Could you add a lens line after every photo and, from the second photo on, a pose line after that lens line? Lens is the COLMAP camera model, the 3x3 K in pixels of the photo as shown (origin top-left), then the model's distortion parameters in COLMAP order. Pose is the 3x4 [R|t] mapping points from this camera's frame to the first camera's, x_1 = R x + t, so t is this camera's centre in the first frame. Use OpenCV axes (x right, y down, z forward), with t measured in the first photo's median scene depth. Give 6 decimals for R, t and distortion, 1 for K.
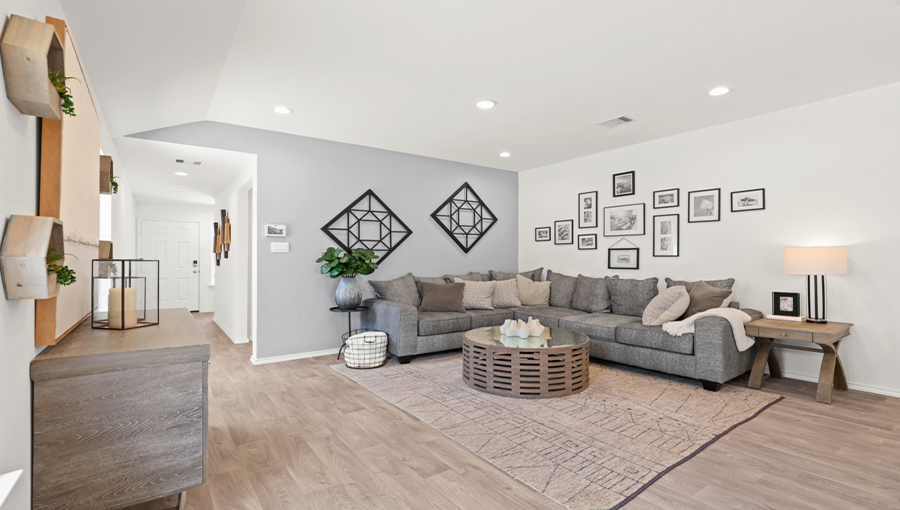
lens RADIAL K [[410.0, 0, 466.3], [0, 410.0, 279.6], [0, 0, 1]] dist [-0.009521, 0.000305]
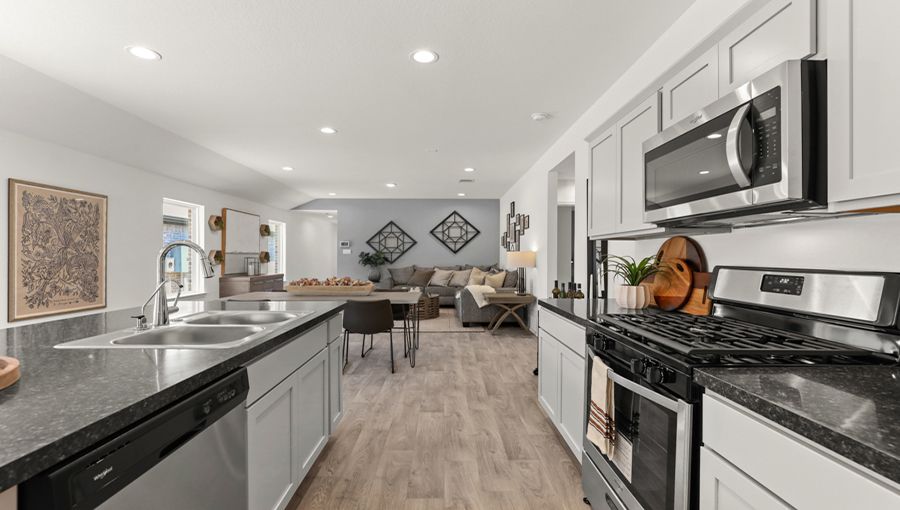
lens RADIAL K [[420.4, 0, 450.0], [0, 420.4, 255.0], [0, 0, 1]] dist [-0.019672, 0.001266]
pose [[0.803984, 0.002111, -0.594648, 1.124575], [-0.034273, 0.998496, -0.042794, 0.013132], [0.593663, 0.054786, 0.802847, -0.401408]]
